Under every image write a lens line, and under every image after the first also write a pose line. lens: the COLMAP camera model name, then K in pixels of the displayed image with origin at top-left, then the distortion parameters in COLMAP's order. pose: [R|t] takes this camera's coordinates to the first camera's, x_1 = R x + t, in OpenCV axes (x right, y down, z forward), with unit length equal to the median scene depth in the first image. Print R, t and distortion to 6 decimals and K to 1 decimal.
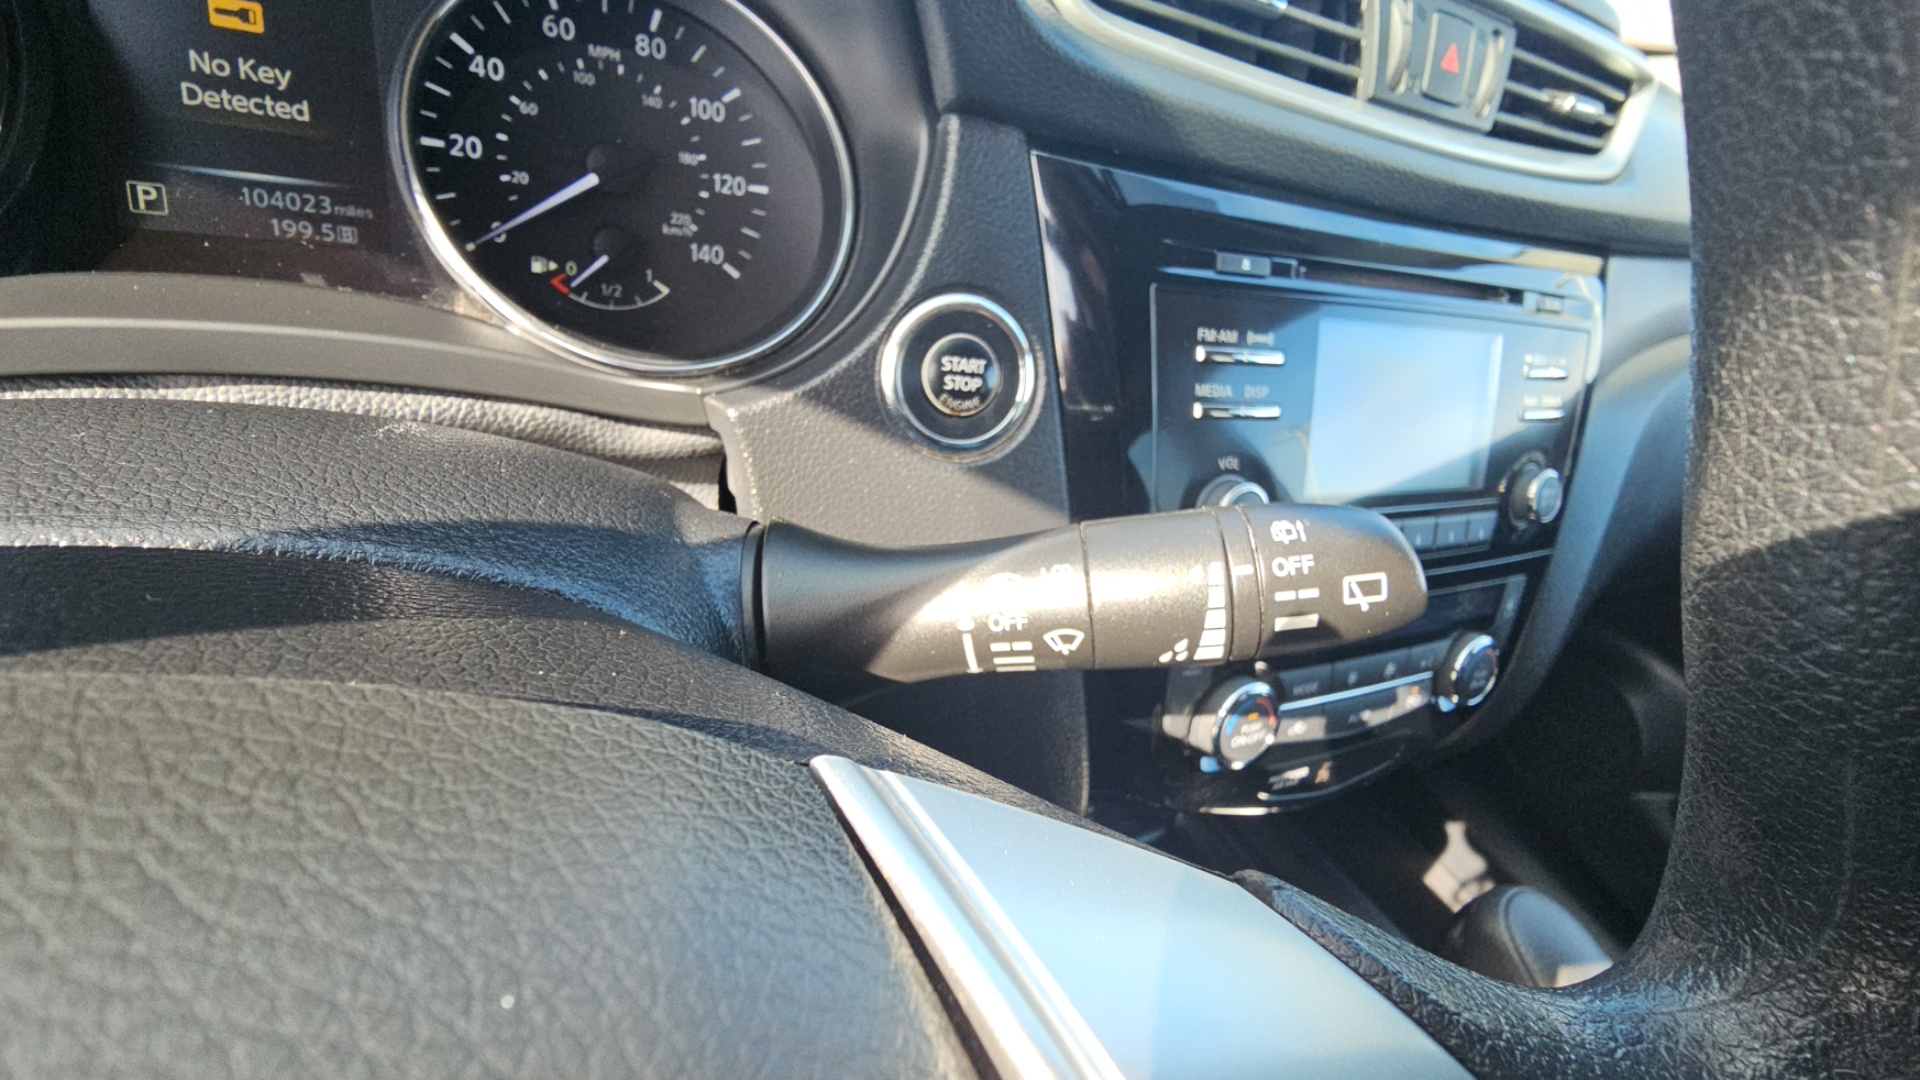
lens RADIAL K [[855.9, 0, 979.3], [0, 855.9, 547.8], [0, 0, 1]] dist [0.005579, -0.006344]
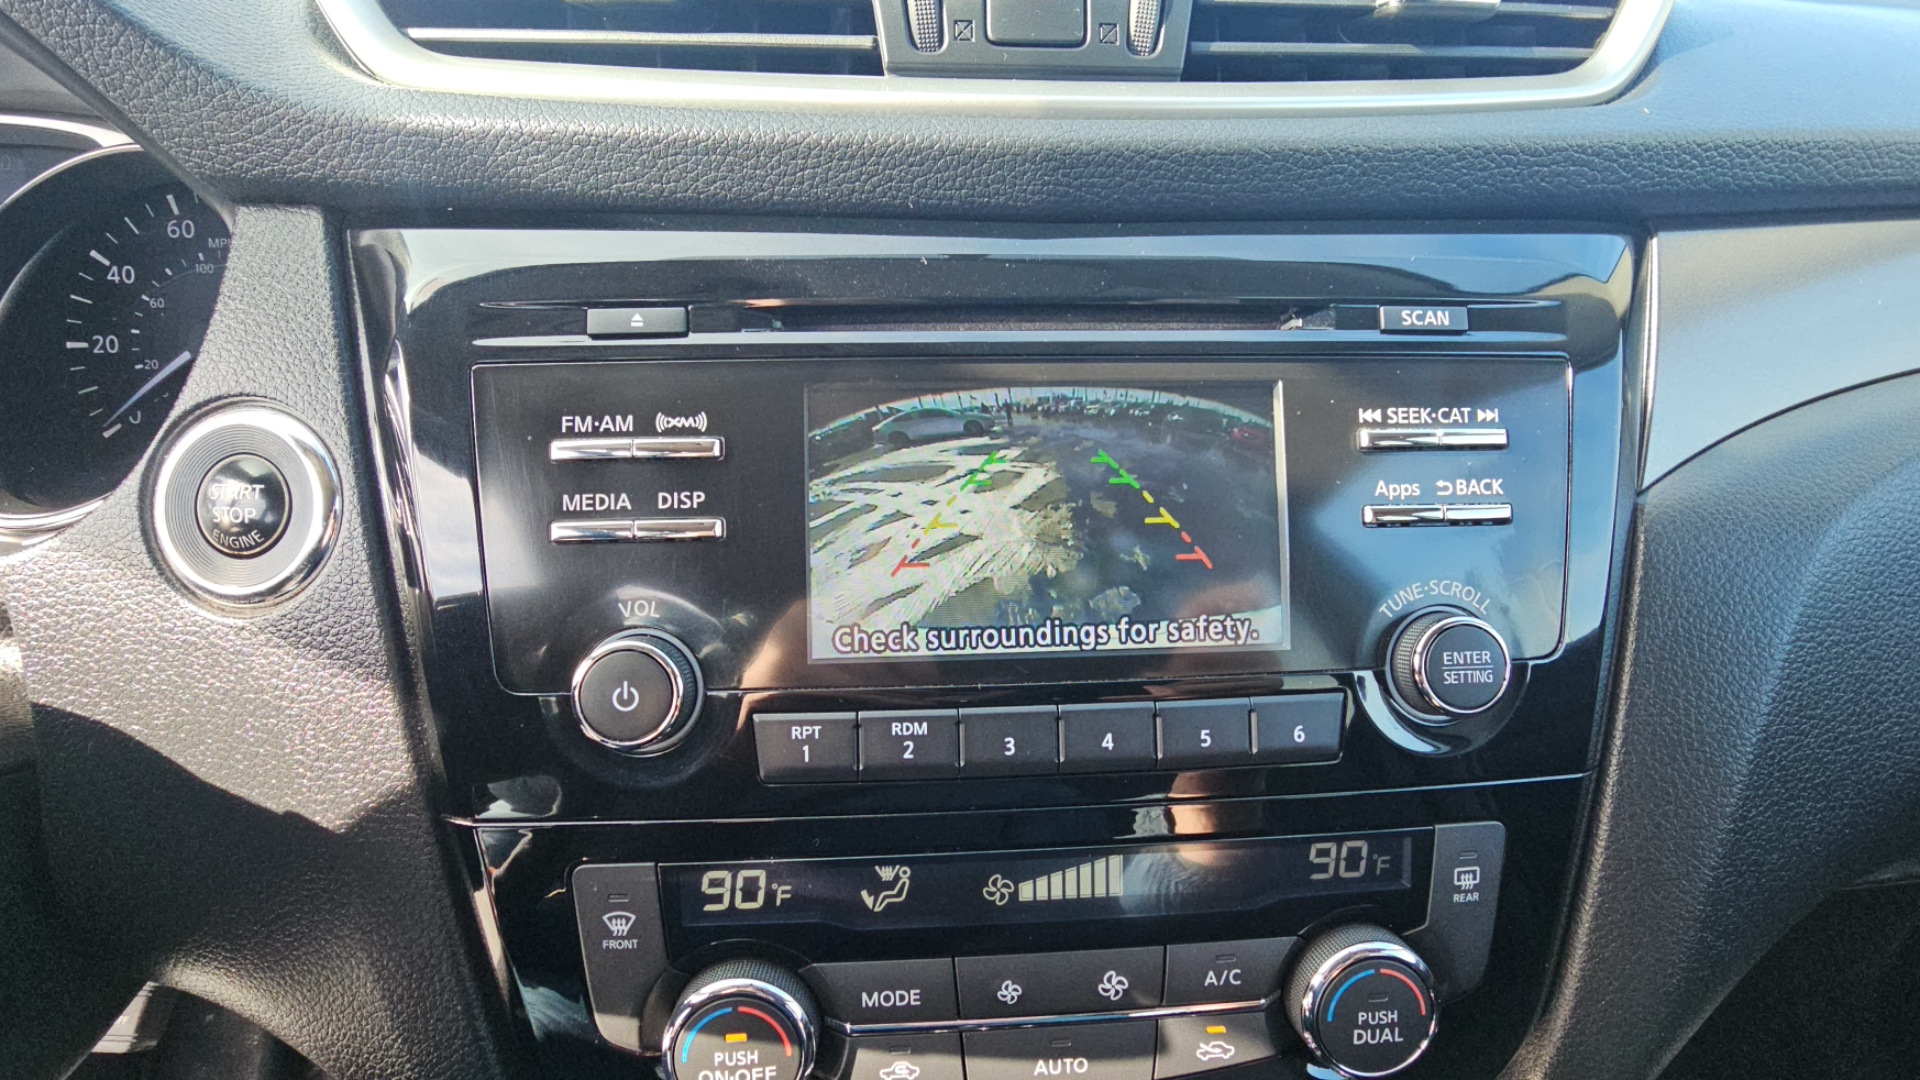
lens RADIAL K [[855.9, 0, 966.1], [0, 855.9, 542.2], [0, 0, 1]] dist [0.005579, -0.006344]
pose [[0.901281, -0.063750, -0.428520, 0.851284], [-0.029950, 0.977579, -0.208426, -0.021252], [0.432199, 0.200685, 0.879164, 0.555982]]
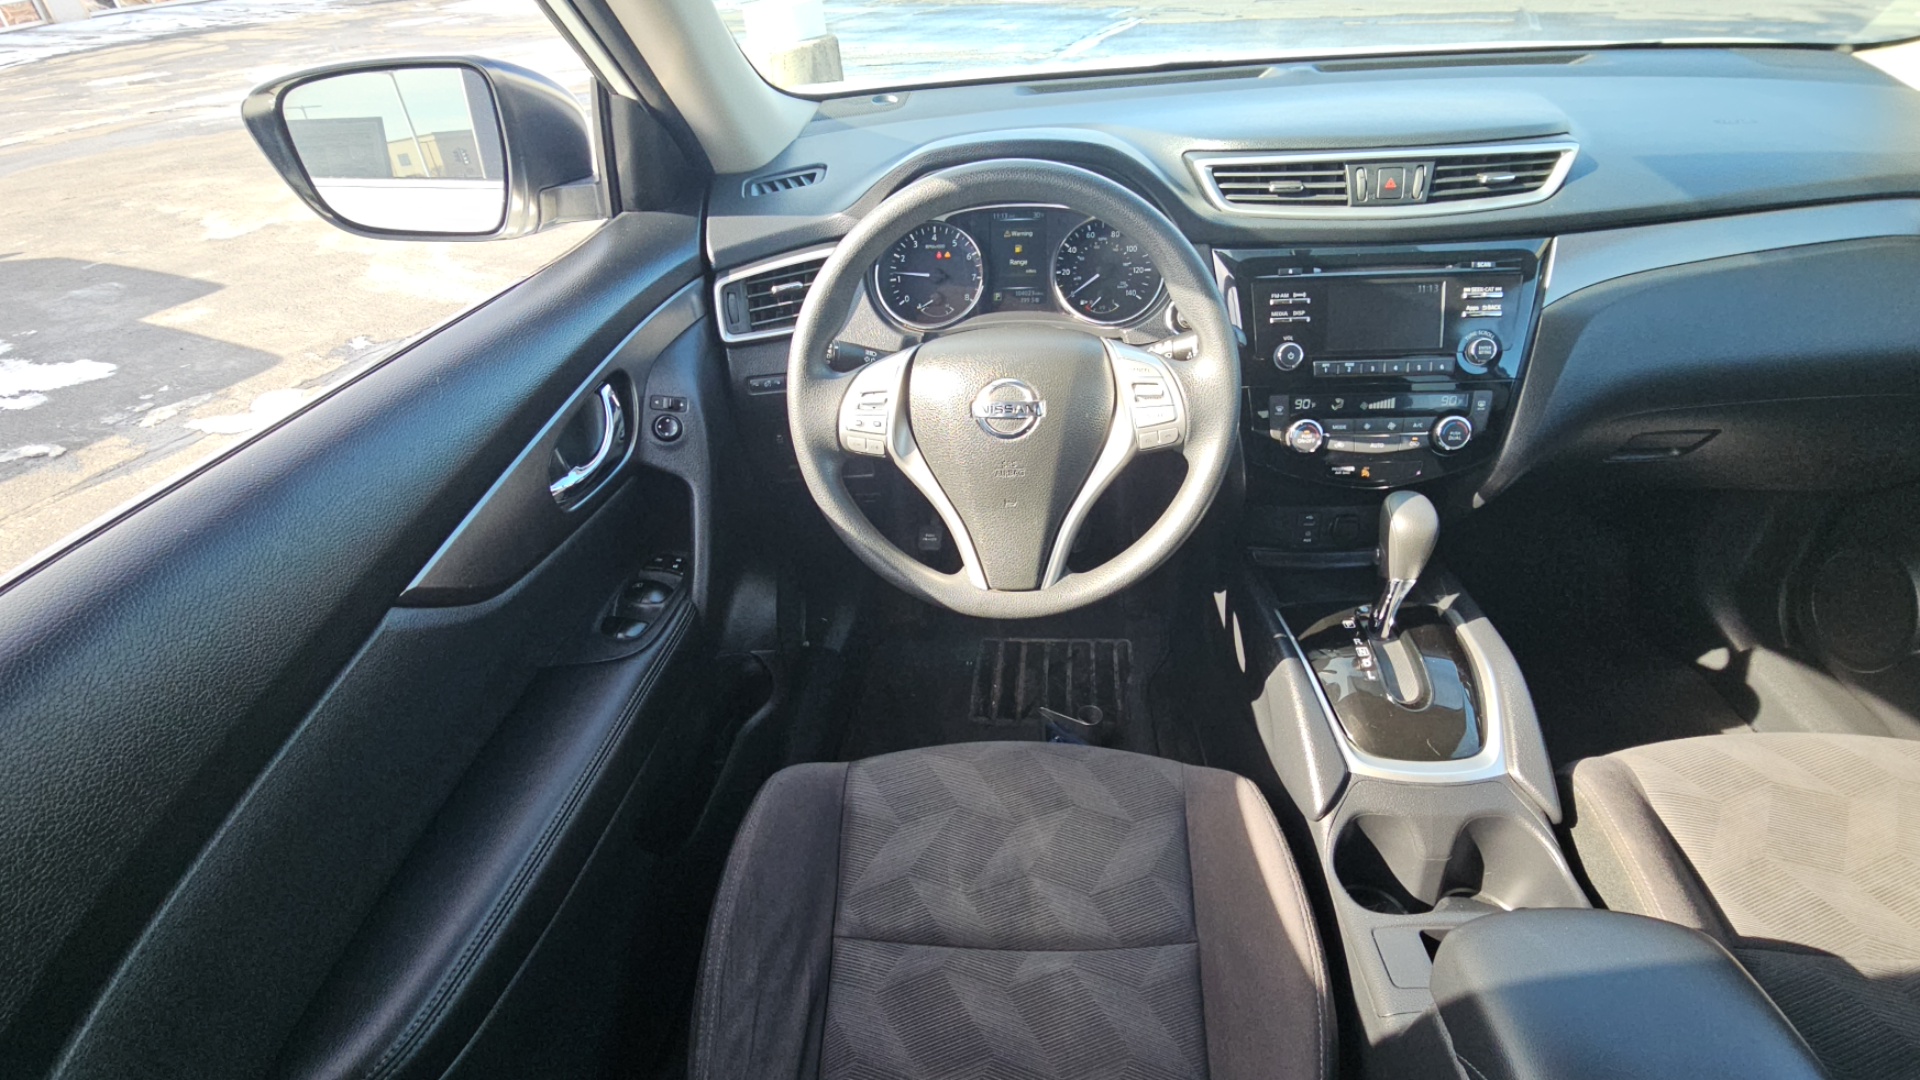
lens RADIAL K [[855.9, 0, 979.0], [0, 855.9, 547.5], [0, 0, 1]] dist [0.005579, -0.006344]
pose [[0.829566, 0.029036, -0.557654, 1.144138], [-0.059474, 0.997561, -0.036533, 0.844427], [0.555233, 0.063472, 0.829269, -2.123771]]
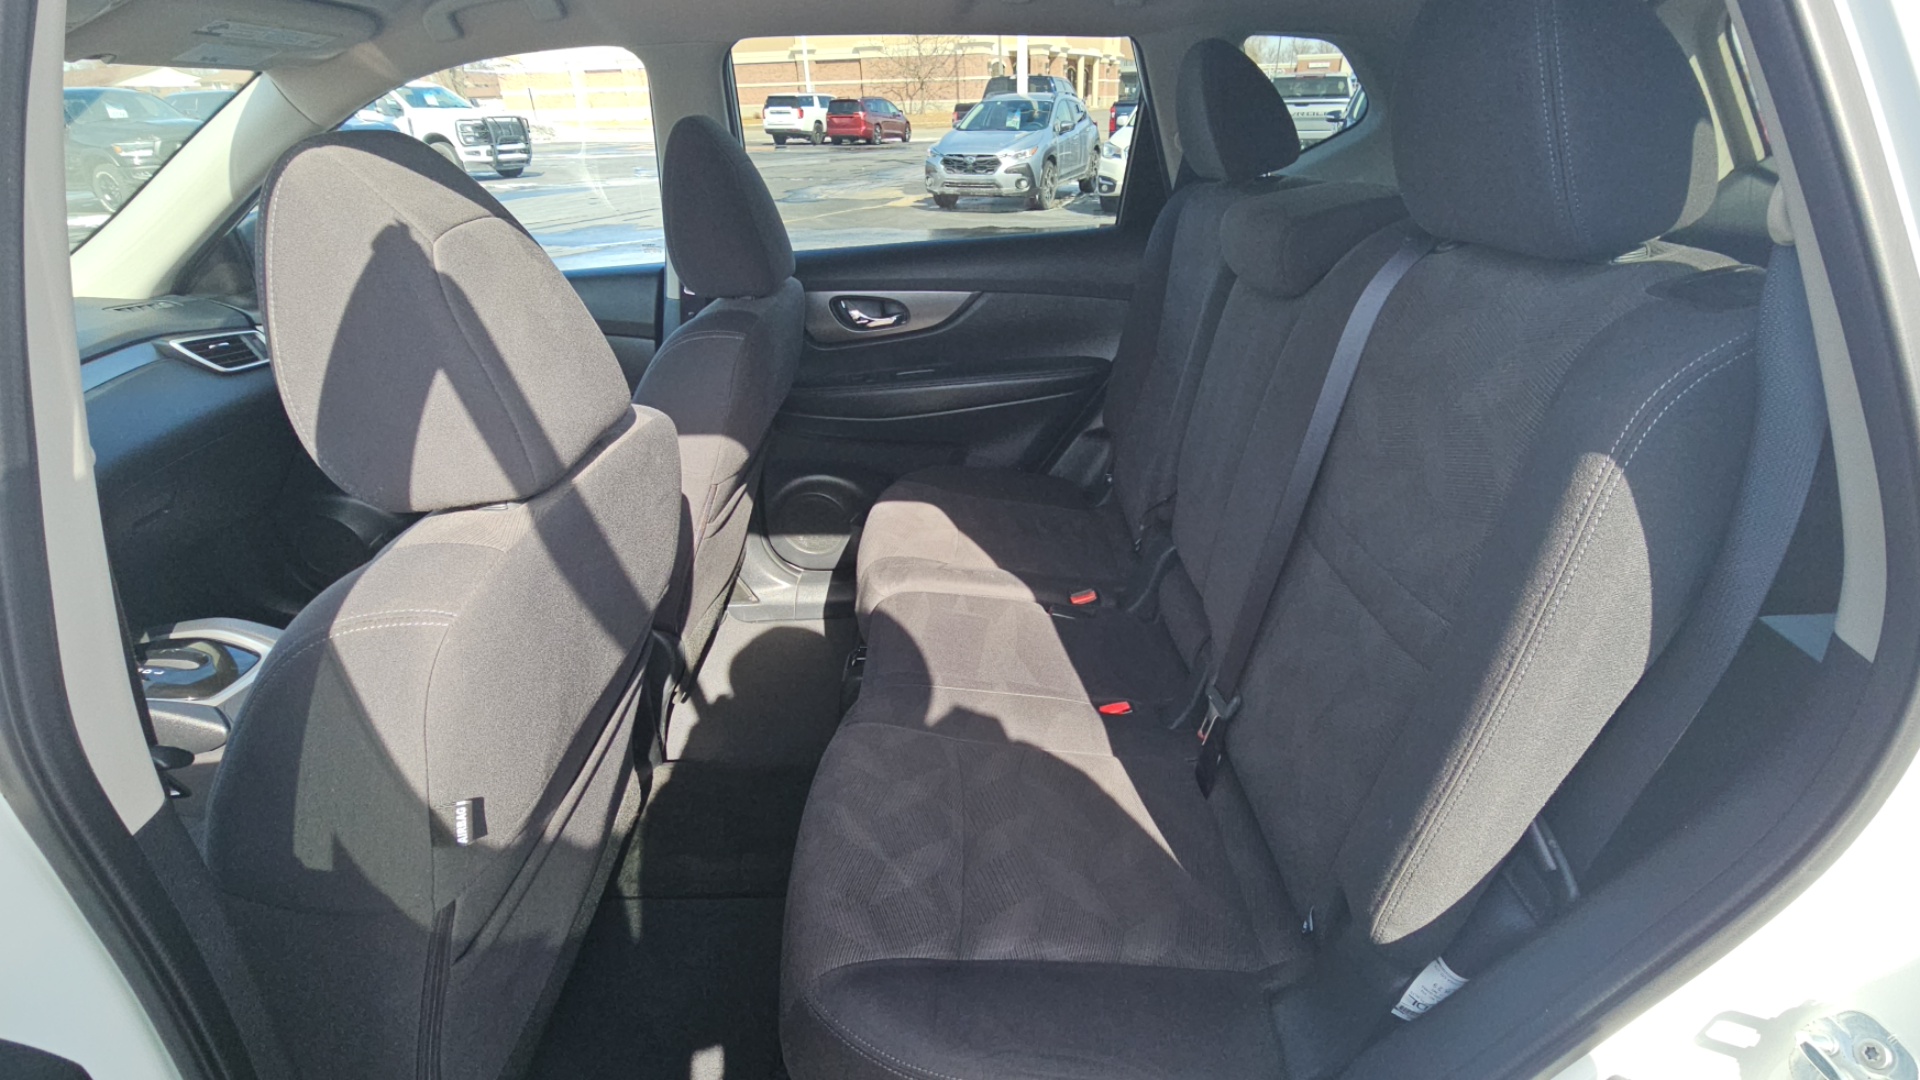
lens RADIAL K [[855.9, 0, 982.2], [0, 855.9, 547.4], [0, 0, 1]] dist [0.005579, -0.006344]
pose [[0.378917, -0.644150, 0.664449, -0.258586], [0.648564, 0.697006, 0.305855, 2.017011], [-0.660141, 0.315044, 0.681880, -4.687151]]
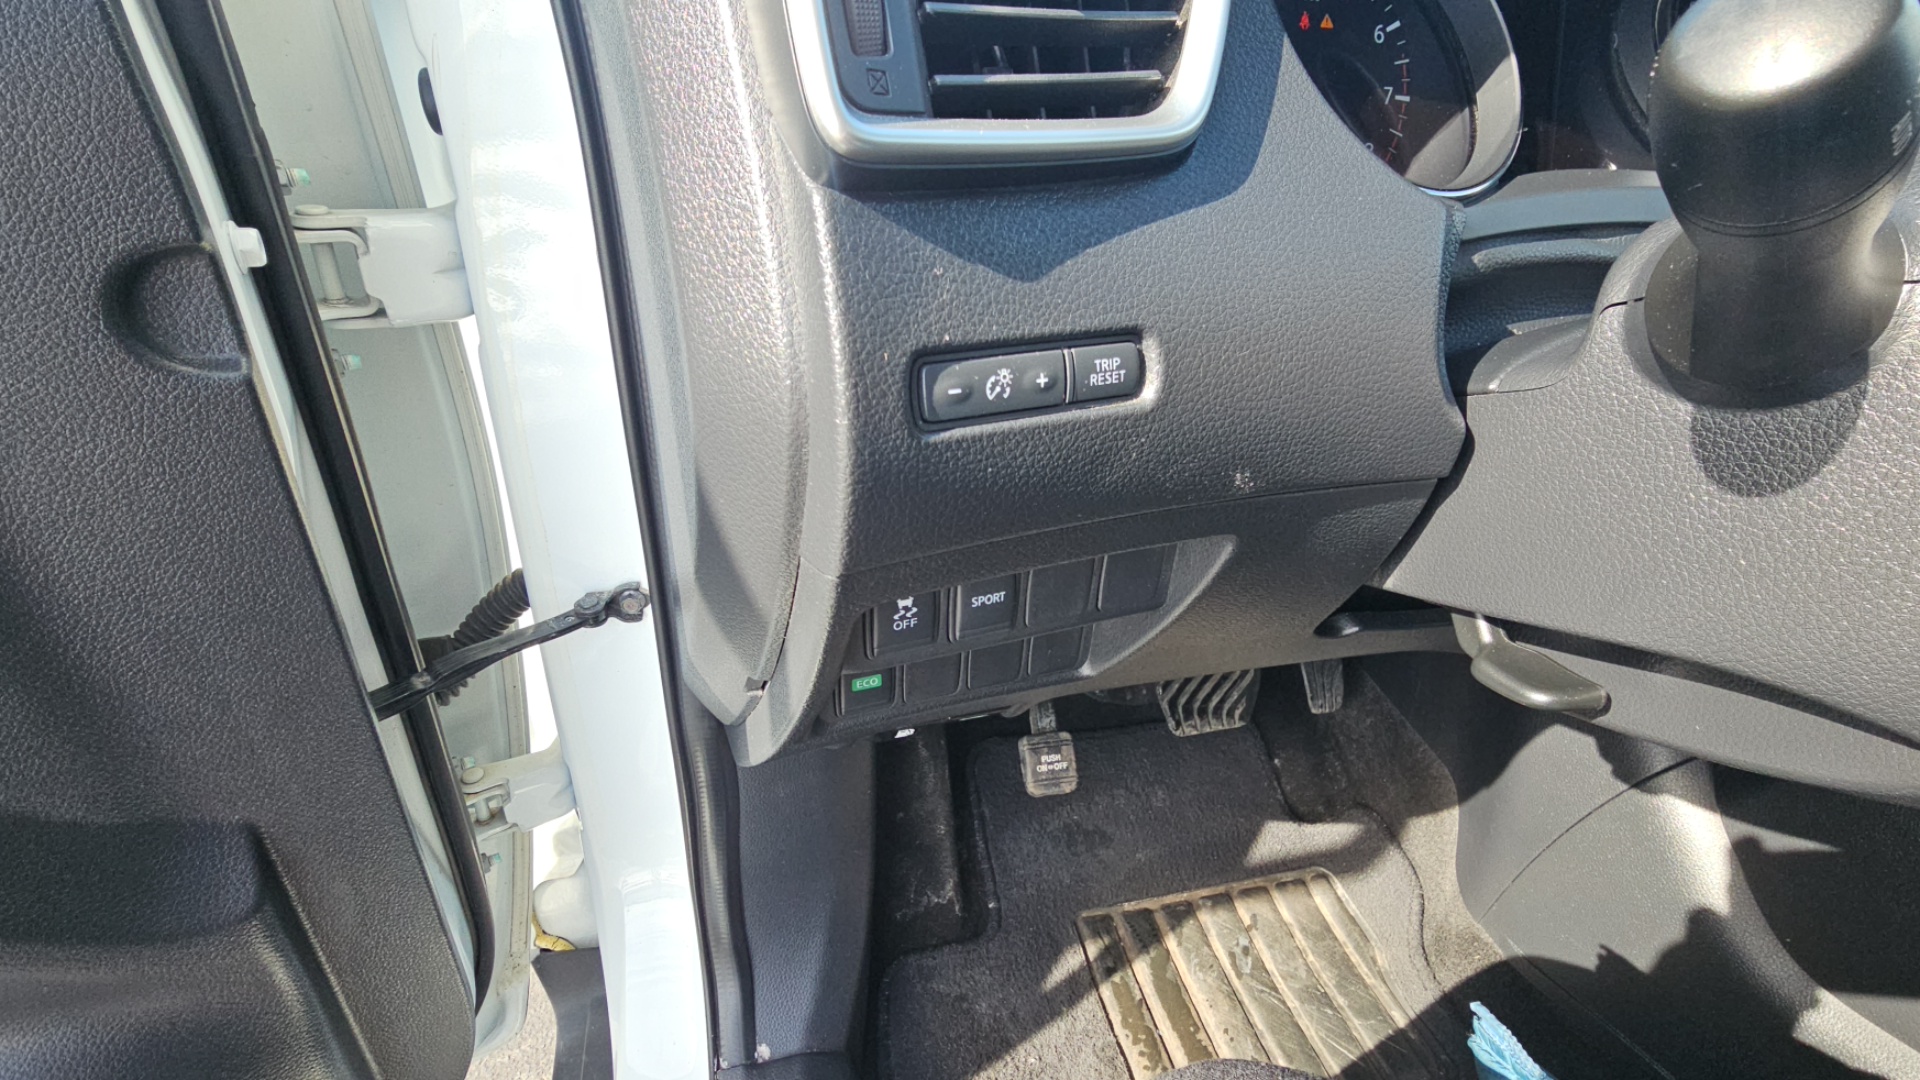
lens RADIAL K [[855.9, 0, 974.8], [0, 855.9, 545.1], [0, 0, 1]] dist [0.005579, -0.006344]
pose [[0.959981, -0.088435, -0.265737, -1.245902], [0.058889, 0.991363, -0.117177, 0.353864], [0.273805, 0.096839, 0.956898, -0.533000]]
